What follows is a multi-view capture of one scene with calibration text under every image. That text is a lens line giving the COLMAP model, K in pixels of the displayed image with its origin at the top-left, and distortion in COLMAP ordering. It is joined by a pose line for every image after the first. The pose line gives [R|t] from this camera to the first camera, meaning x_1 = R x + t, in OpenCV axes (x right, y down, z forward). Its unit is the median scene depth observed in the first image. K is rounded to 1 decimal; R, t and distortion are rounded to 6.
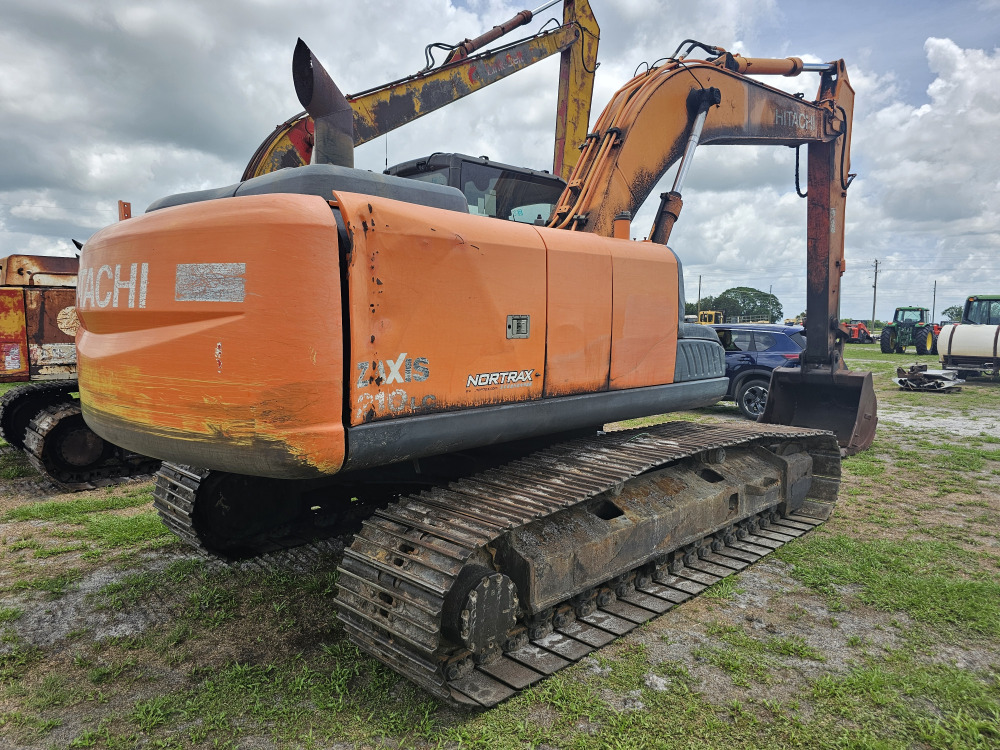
lens RADIAL K [[699.9, 0, 495.7], [0, 699.9, 362.4], [0, 0, 1]] dist [0.065616, -0.078339]
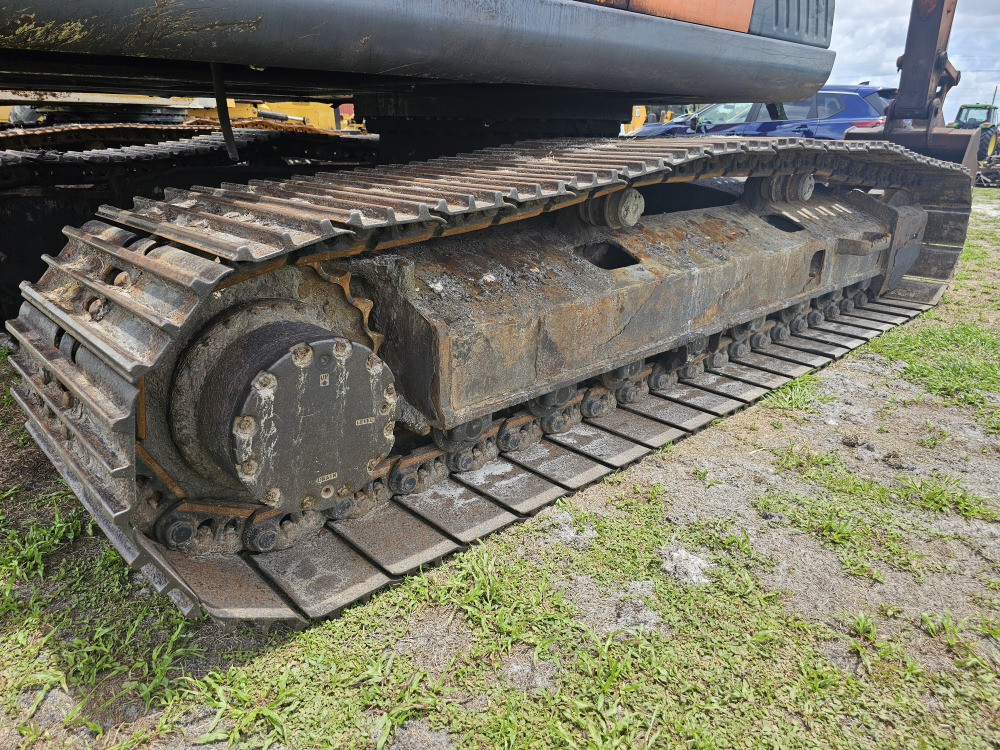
lens RADIAL K [[699.9, 0, 495.7], [0, 699.9, 362.4], [0, 0, 1]] dist [0.065616, -0.078339]
pose [[0.999655, 0.019902, -0.017132, 0.083448], [-0.014988, 0.968109, 0.250080, 0.162065], [0.021563, -0.249737, 0.968073, 0.460610]]
